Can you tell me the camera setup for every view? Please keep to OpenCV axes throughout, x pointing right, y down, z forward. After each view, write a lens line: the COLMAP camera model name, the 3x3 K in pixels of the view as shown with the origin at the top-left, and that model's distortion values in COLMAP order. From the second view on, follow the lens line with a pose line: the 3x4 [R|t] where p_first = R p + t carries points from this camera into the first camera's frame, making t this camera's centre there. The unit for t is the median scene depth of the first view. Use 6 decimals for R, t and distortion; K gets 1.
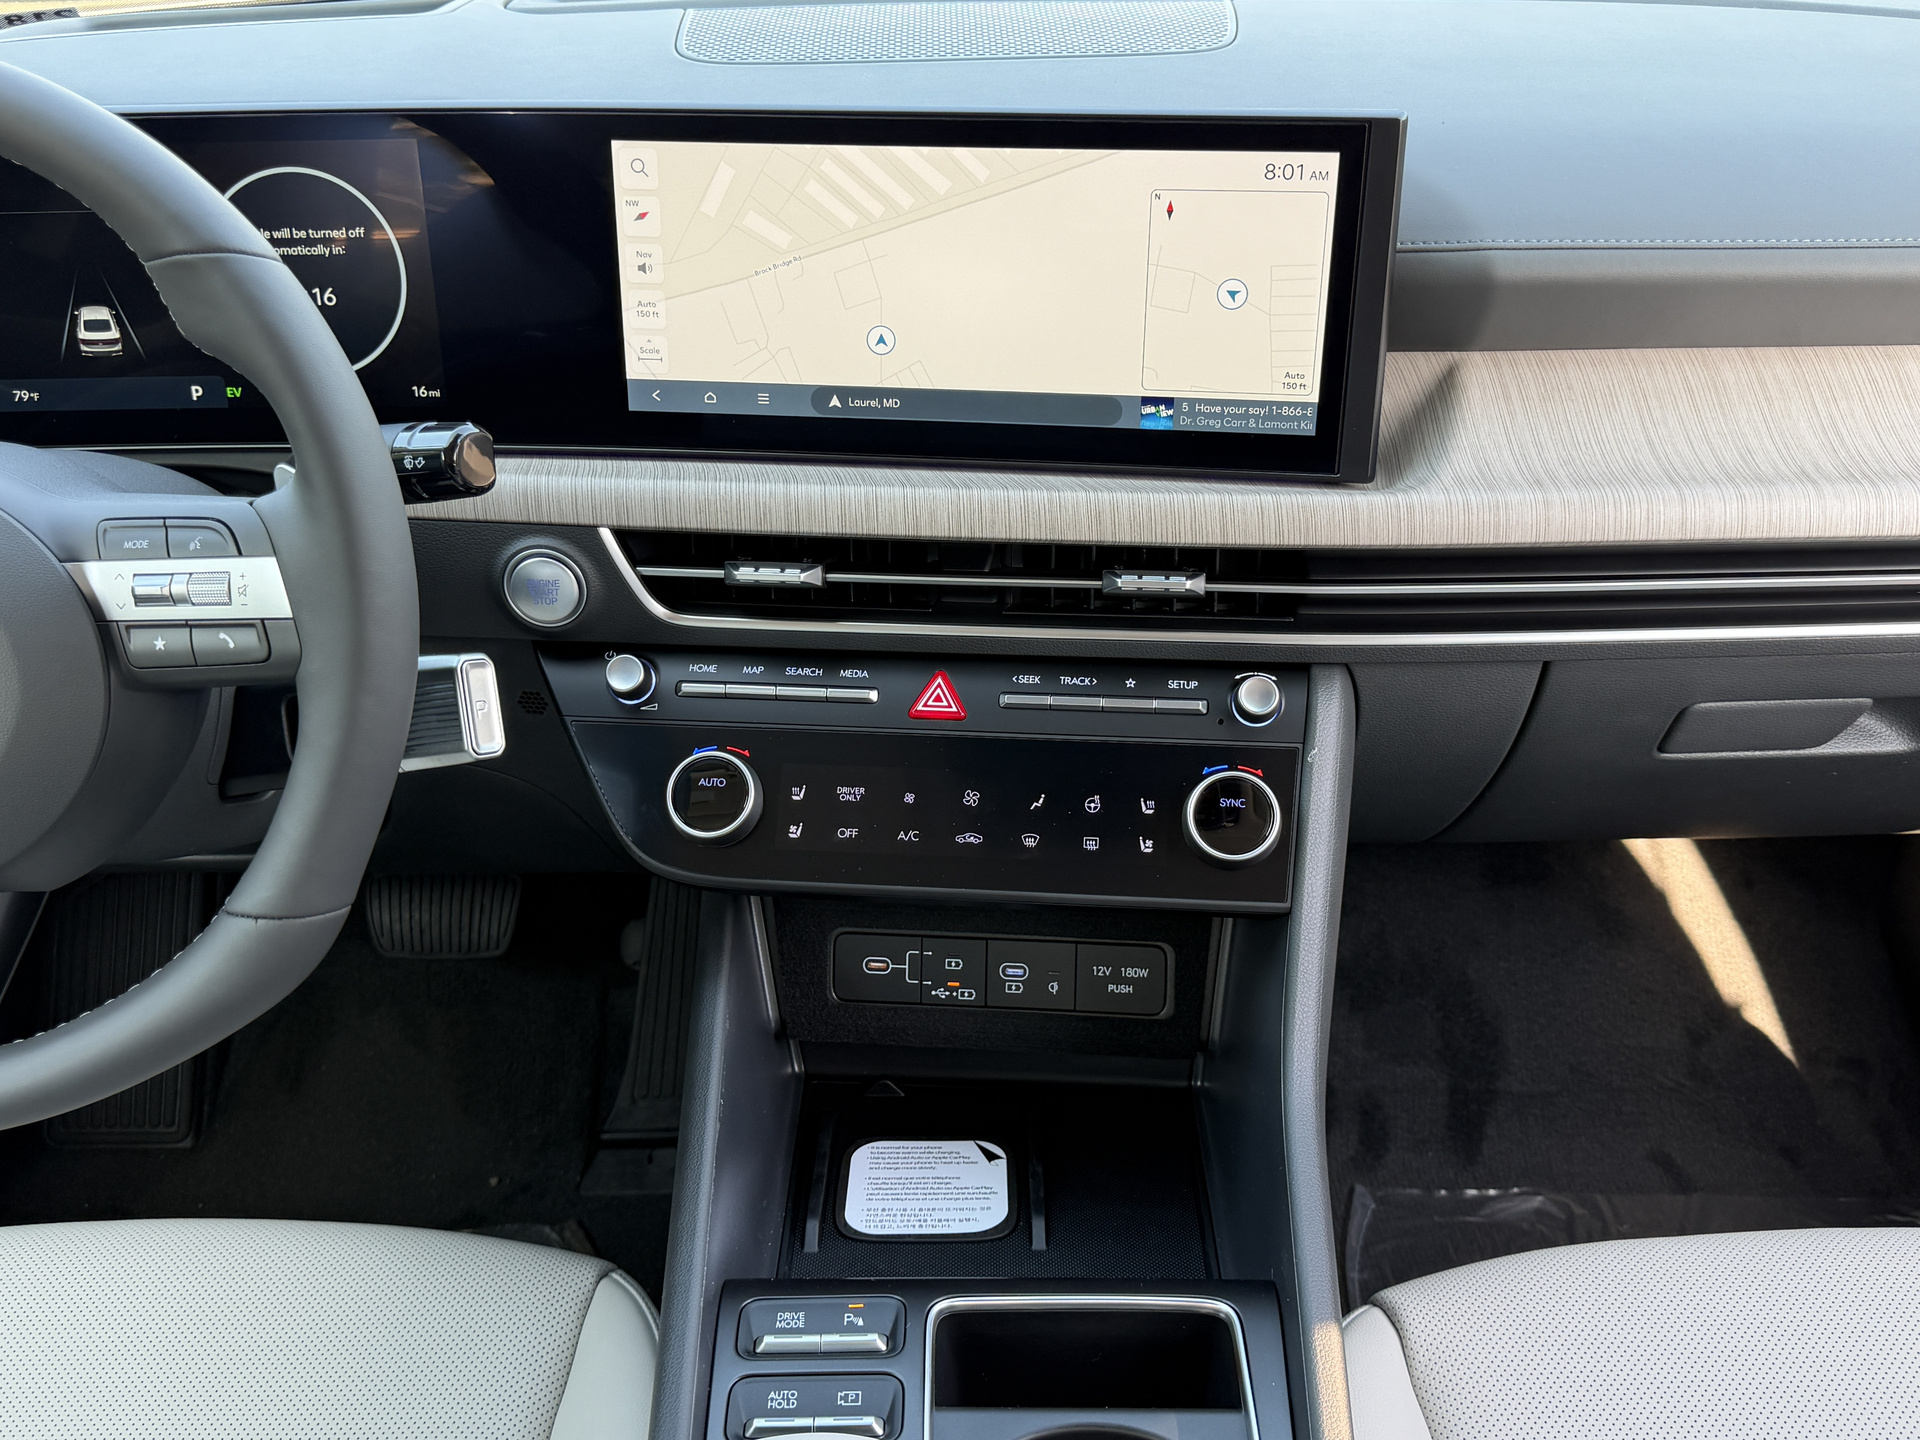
lens RADIAL K [[1838.0, 0, 953.6], [0, 1838.0, 726.3], [0, 0, 1]] dist [0.186281, -0.436794]
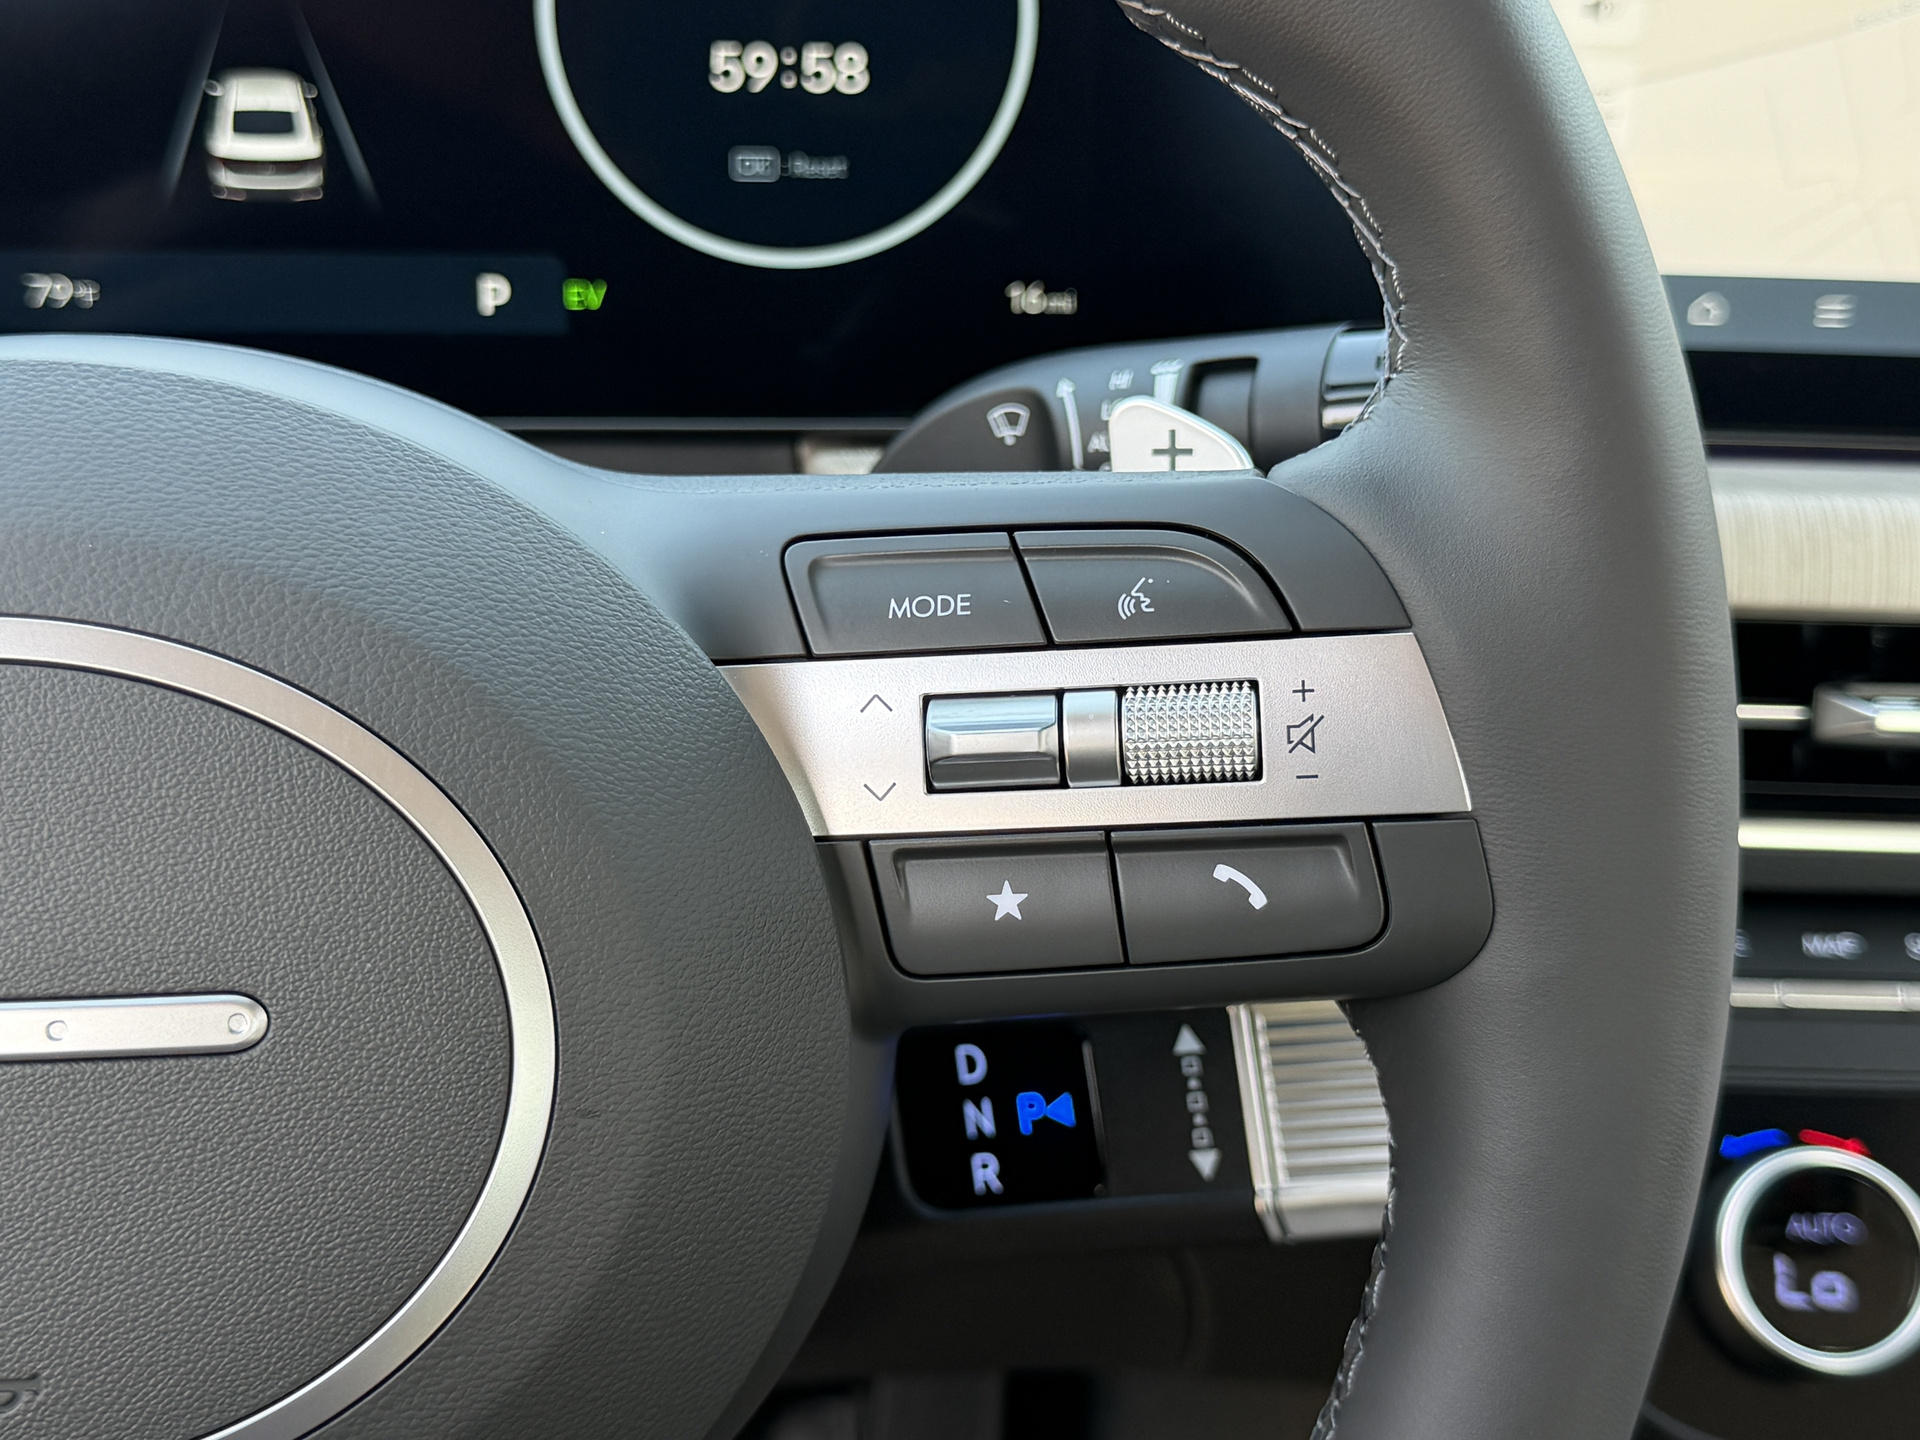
lens RADIAL K [[2661.7, 0, 952.8], [0, 2661.7, 718.6], [0, 0, 1]] dist [0.122846, -0.133924]
pose [[0.992522, -0.002256, 0.122043, -0.393387], [0.015049, 0.994463, -0.104001, -0.022407], [-0.121132, 0.105060, 0.987061, 0.430052]]
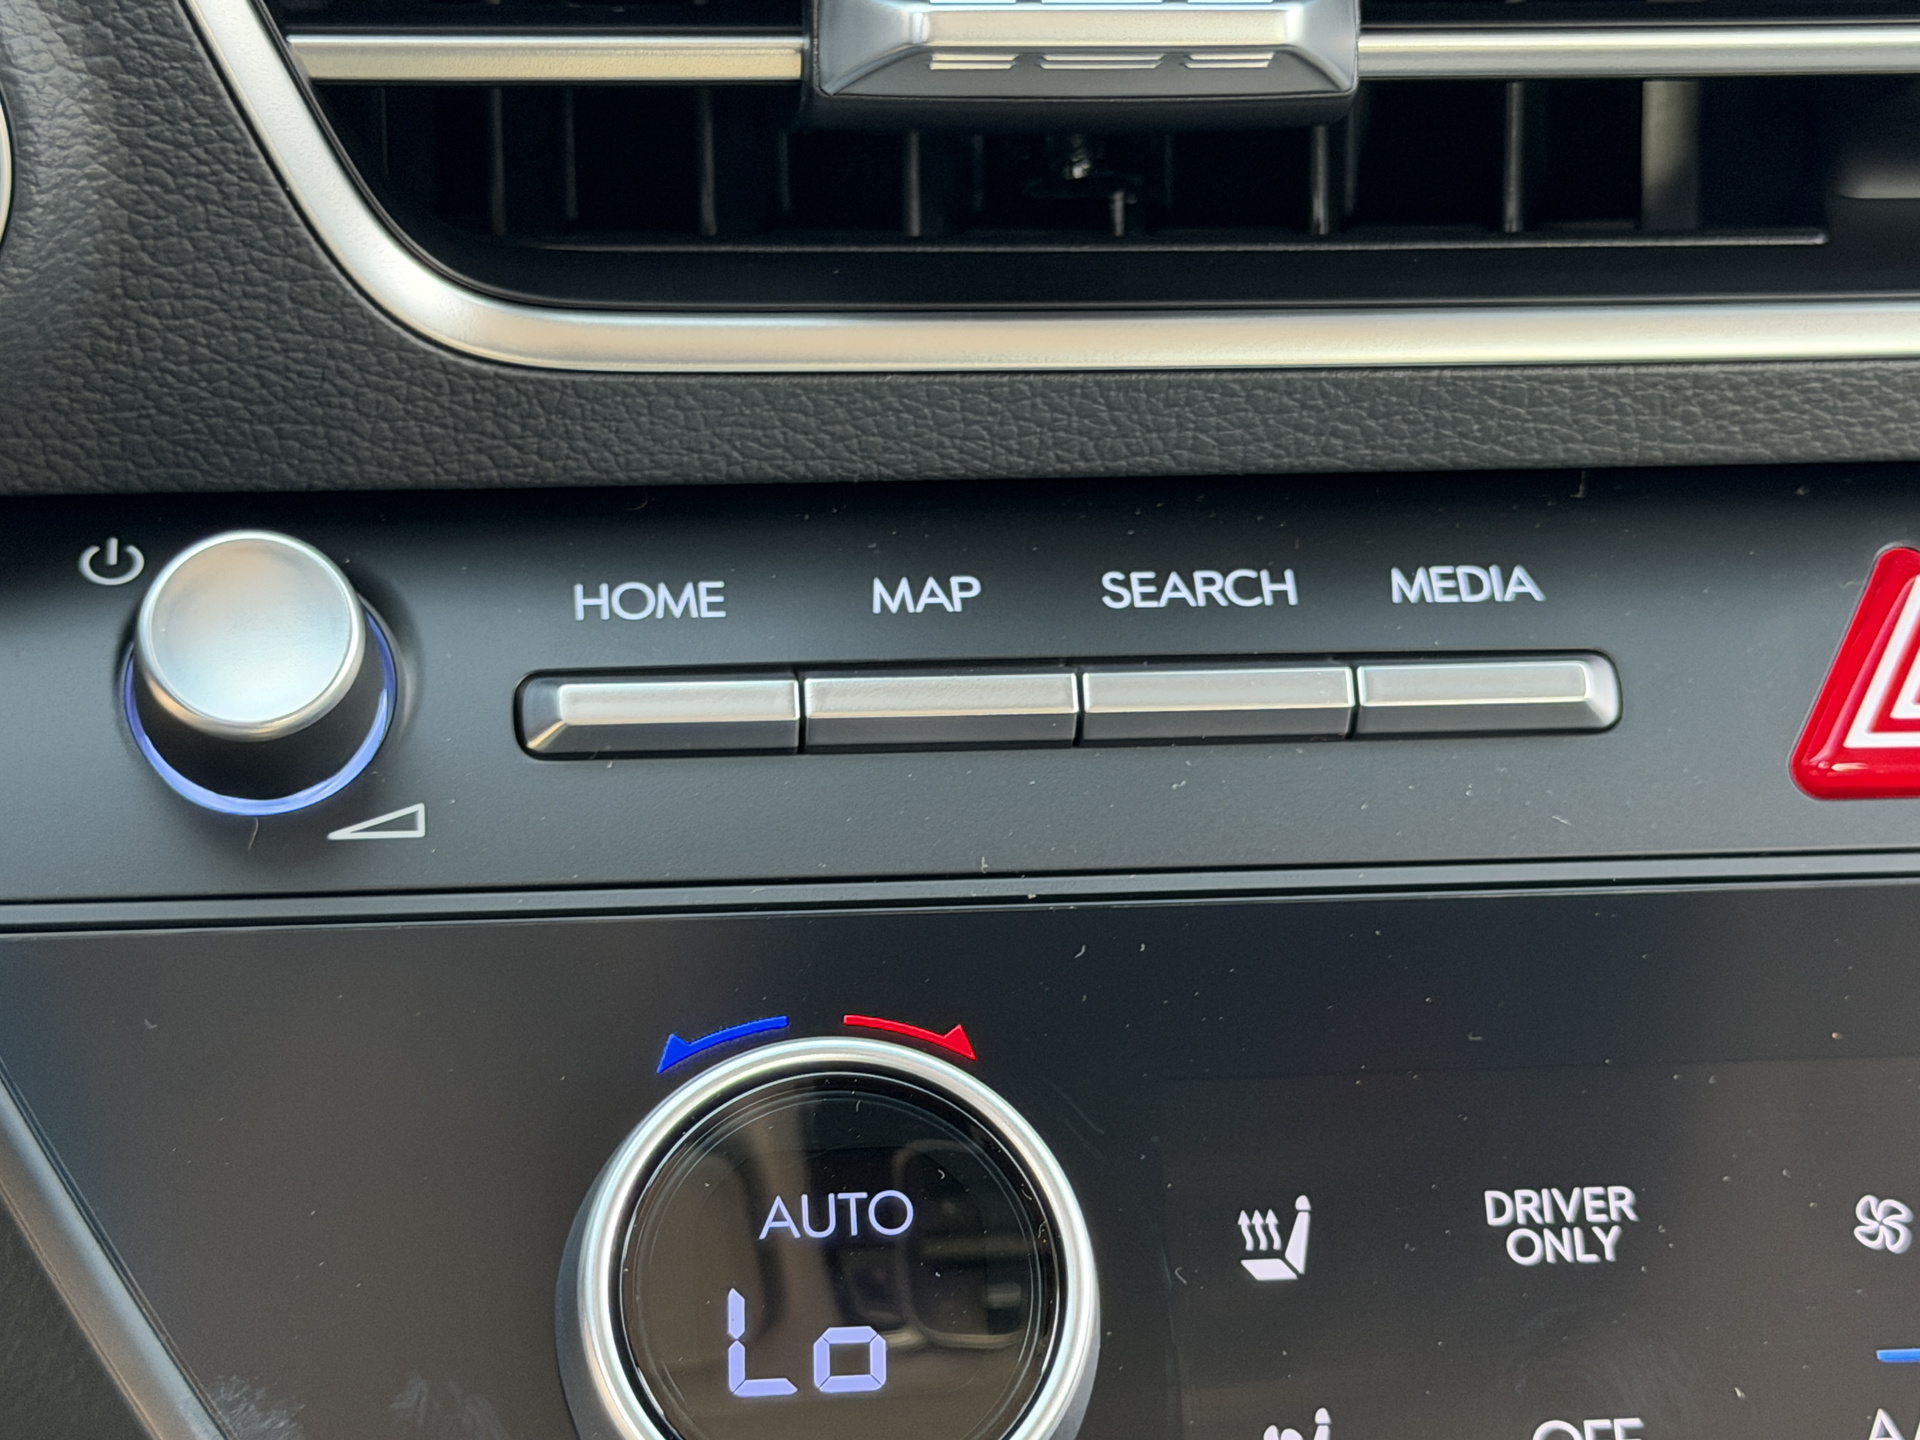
lens RADIAL K [[3921.3, 0, 963.2], [0, 3921.3, 767.7], [0, 0, 1]] dist [0.065019, 0.235506]
pose [[0.975640, -0.051806, 0.213173, -0.195776], [0.068443, 0.995096, -0.071416, 0.015613], [-0.208428, 0.084266, 0.974401, 0.634995]]
